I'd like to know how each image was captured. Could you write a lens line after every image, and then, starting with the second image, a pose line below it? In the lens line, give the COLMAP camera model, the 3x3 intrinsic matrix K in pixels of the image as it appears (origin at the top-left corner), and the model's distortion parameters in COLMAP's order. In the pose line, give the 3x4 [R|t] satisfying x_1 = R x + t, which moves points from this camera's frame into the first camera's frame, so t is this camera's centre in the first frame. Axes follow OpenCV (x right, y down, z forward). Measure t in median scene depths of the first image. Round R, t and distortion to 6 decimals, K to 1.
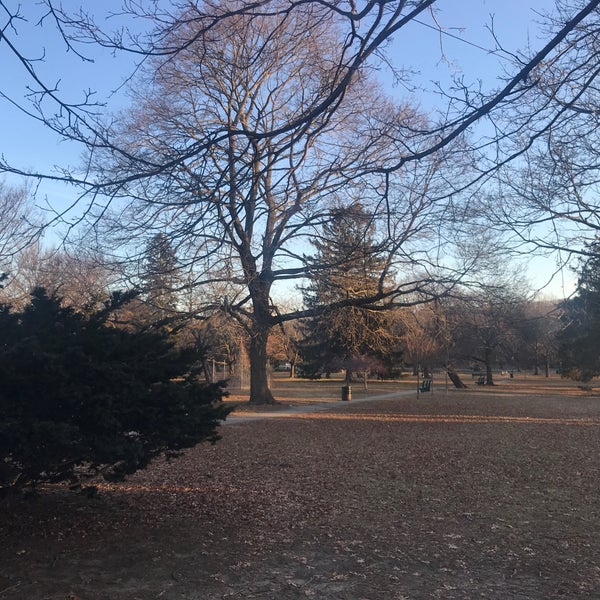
lens RADIAL K [[614.0, 0, 299.5], [0, 614.0, 301.4], [0, 0, 1]] dist [-0.025378, 0.000000]
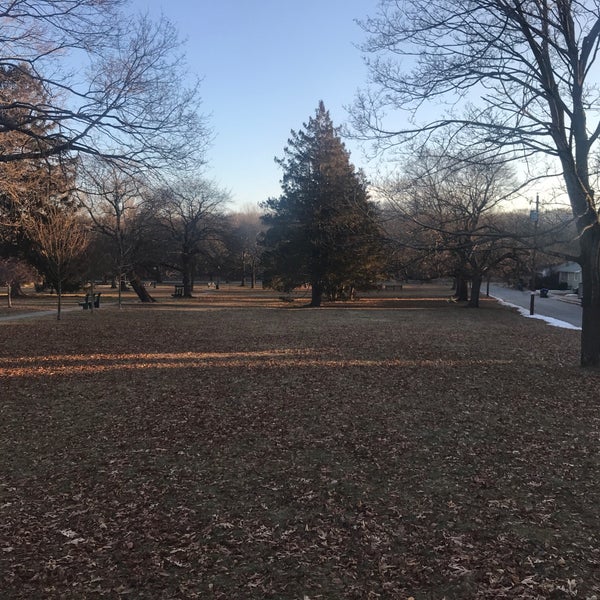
lens RADIAL K [[614.0, 0, 300.0], [0, 614.0, 299.8], [0, 0, 1]] dist [-0.025378, 0.000000]
pose [[0.899177, -0.021345, 0.437065, 0.080450], [-0.038923, 0.990949, 0.128472, 0.023342], [-0.435851, -0.132531, 0.890207, 0.166684]]
